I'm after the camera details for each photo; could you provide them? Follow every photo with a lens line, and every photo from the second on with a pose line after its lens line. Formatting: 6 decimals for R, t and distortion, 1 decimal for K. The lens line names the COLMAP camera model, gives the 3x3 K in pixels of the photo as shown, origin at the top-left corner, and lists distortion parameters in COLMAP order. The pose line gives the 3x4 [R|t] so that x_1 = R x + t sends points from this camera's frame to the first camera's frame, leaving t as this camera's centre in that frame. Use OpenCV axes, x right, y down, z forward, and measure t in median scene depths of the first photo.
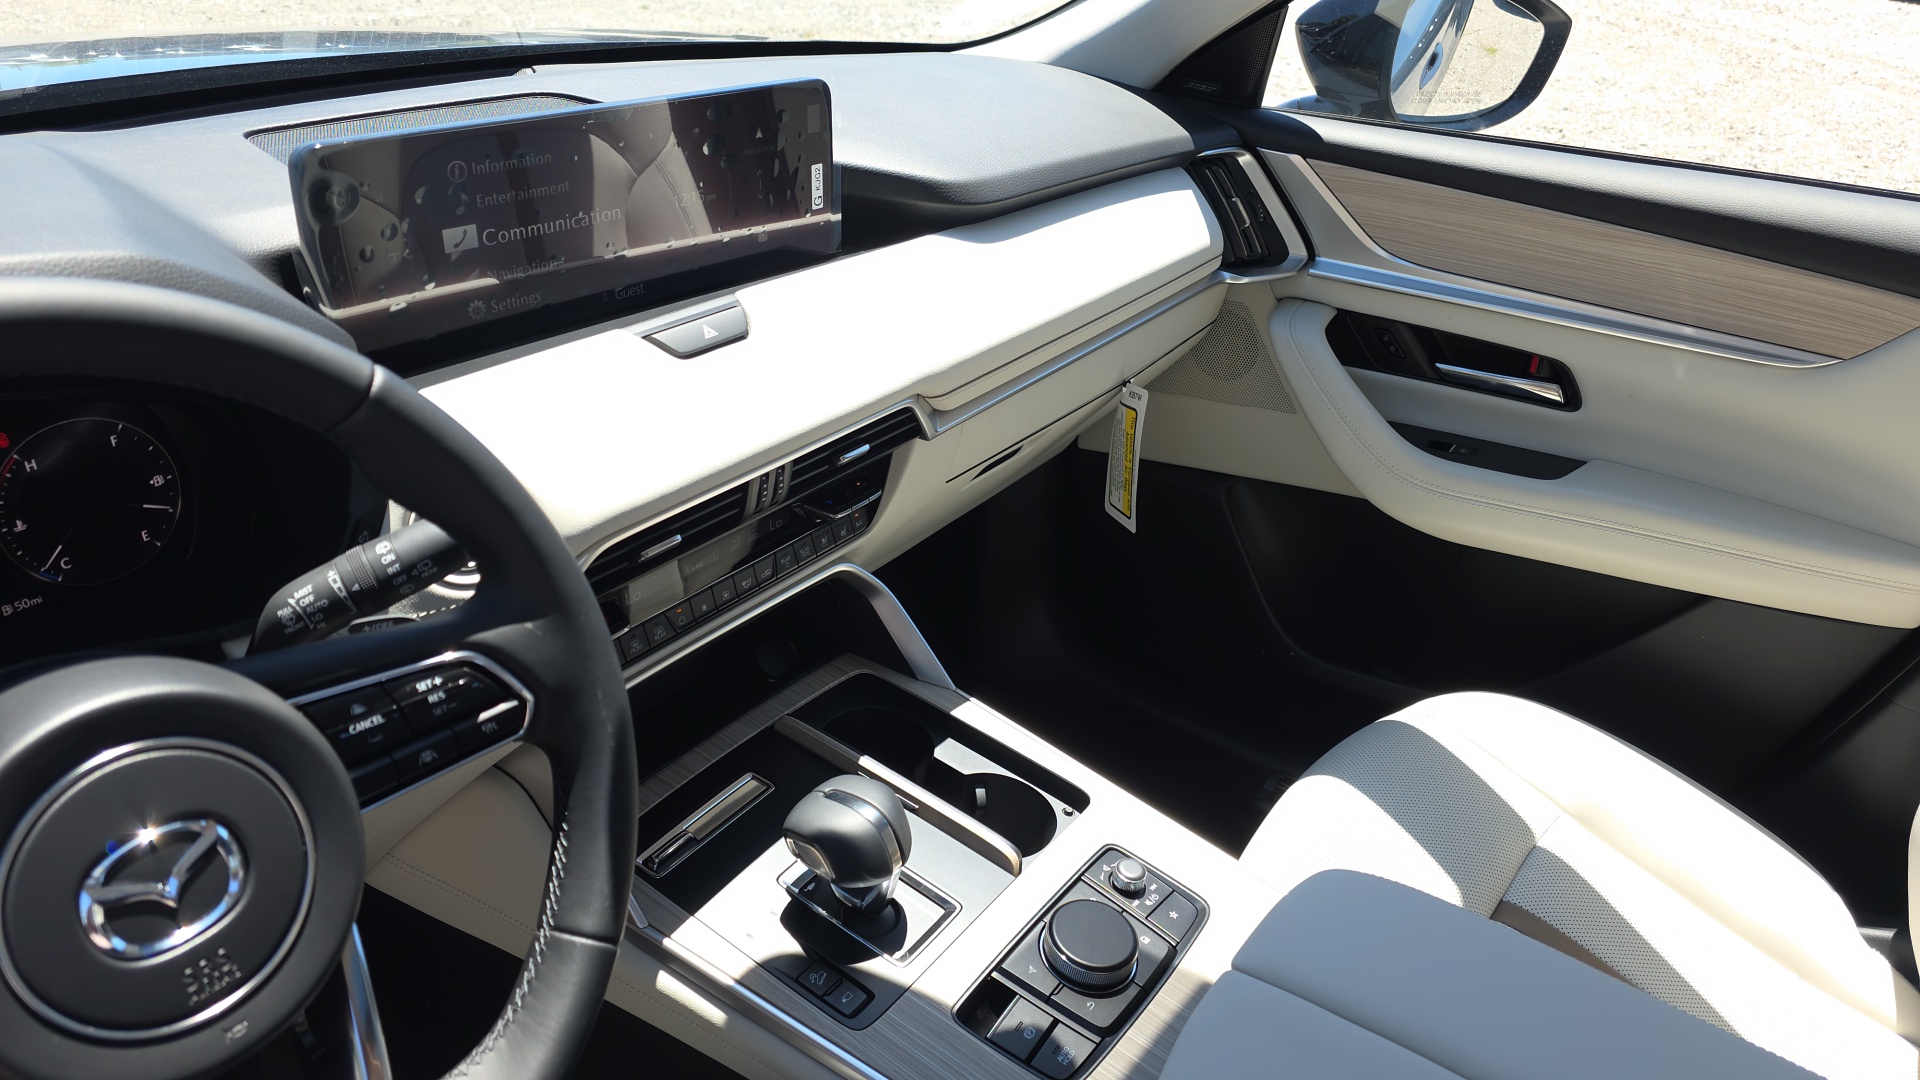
lens RADIAL K [[1284.3, 0, 945.2], [0, 1284.3, 532.7], [0, 0, 1]] dist [0.065453, -0.067264]
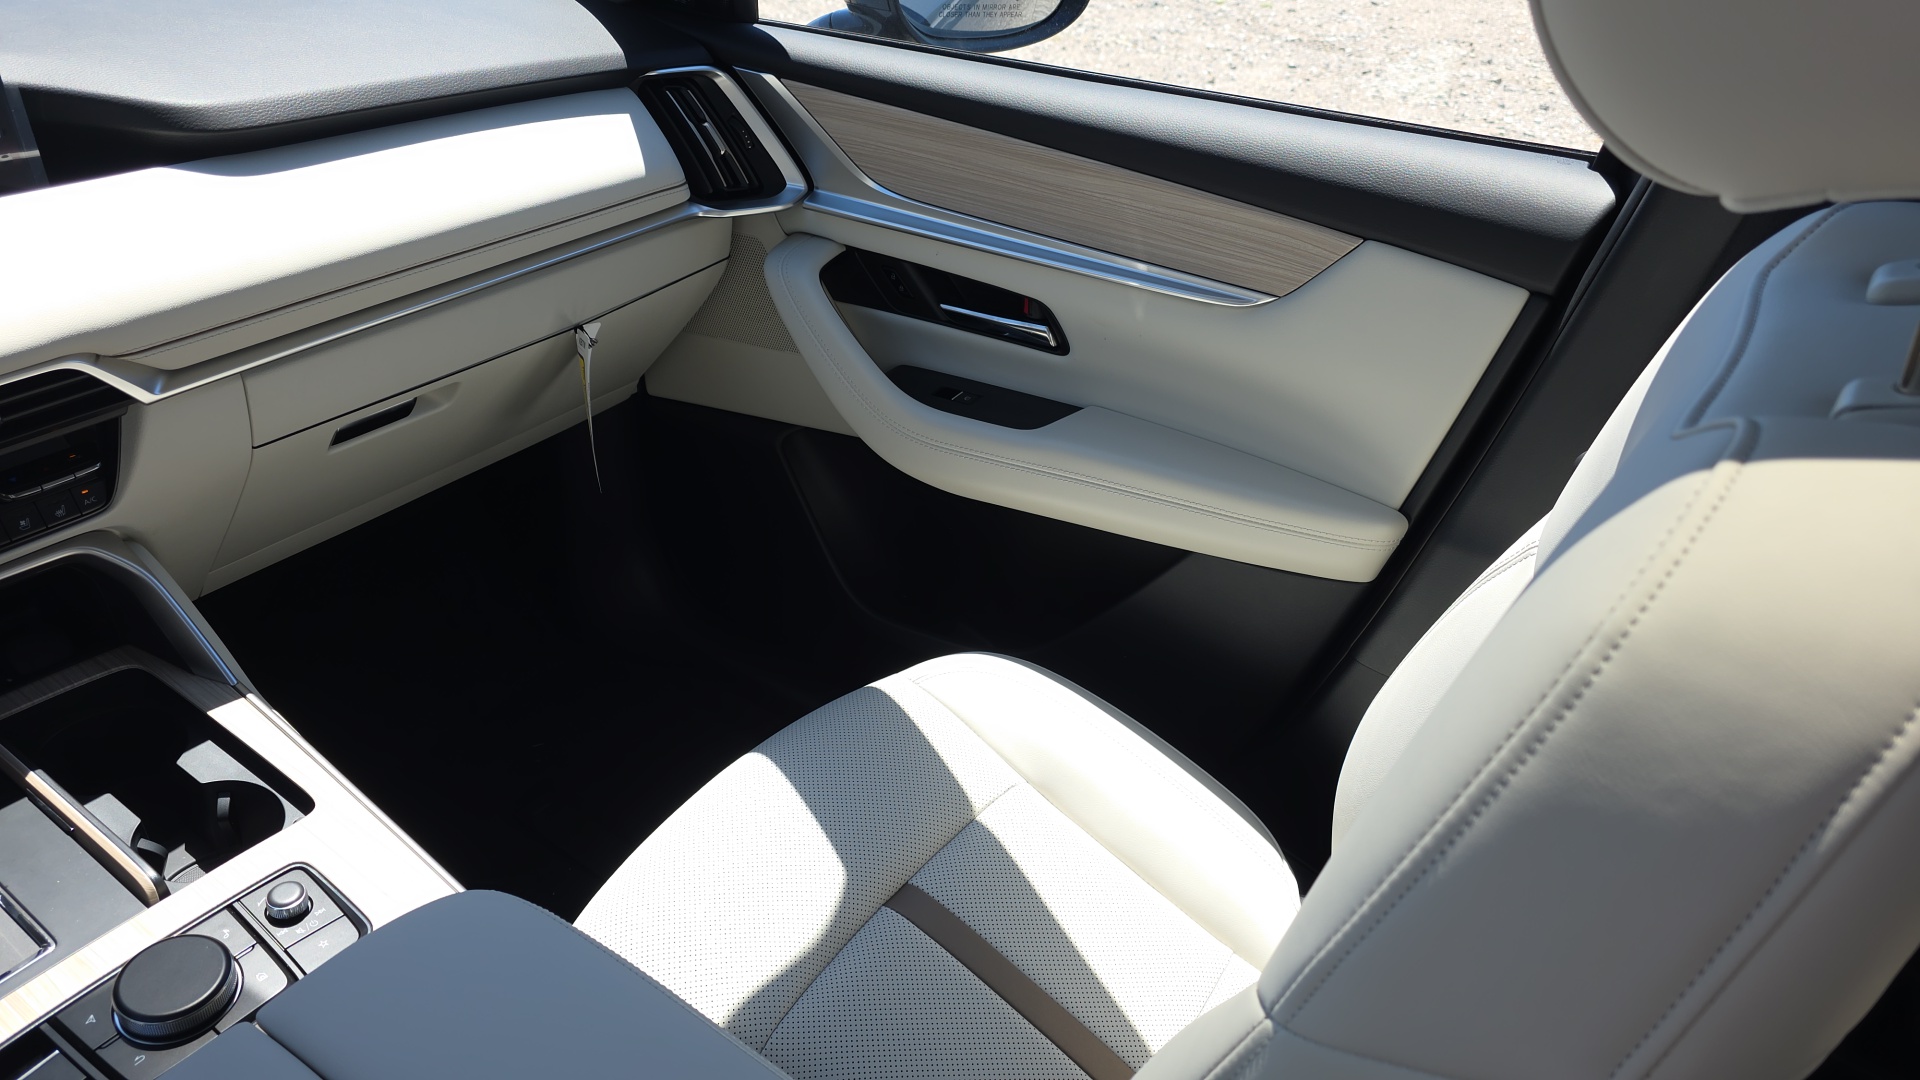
lens RADIAL K [[1284.3, 0, 945.2], [0, 1284.3, 532.7], [0, 0, 1]] dist [0.065453, -0.067264]
pose [[0.999401, -0.020561, 0.027854, 0.402124], [0.019047, 0.998383, 0.053564, -0.018322], [-0.028910, -0.053001, 0.998176, 0.078165]]
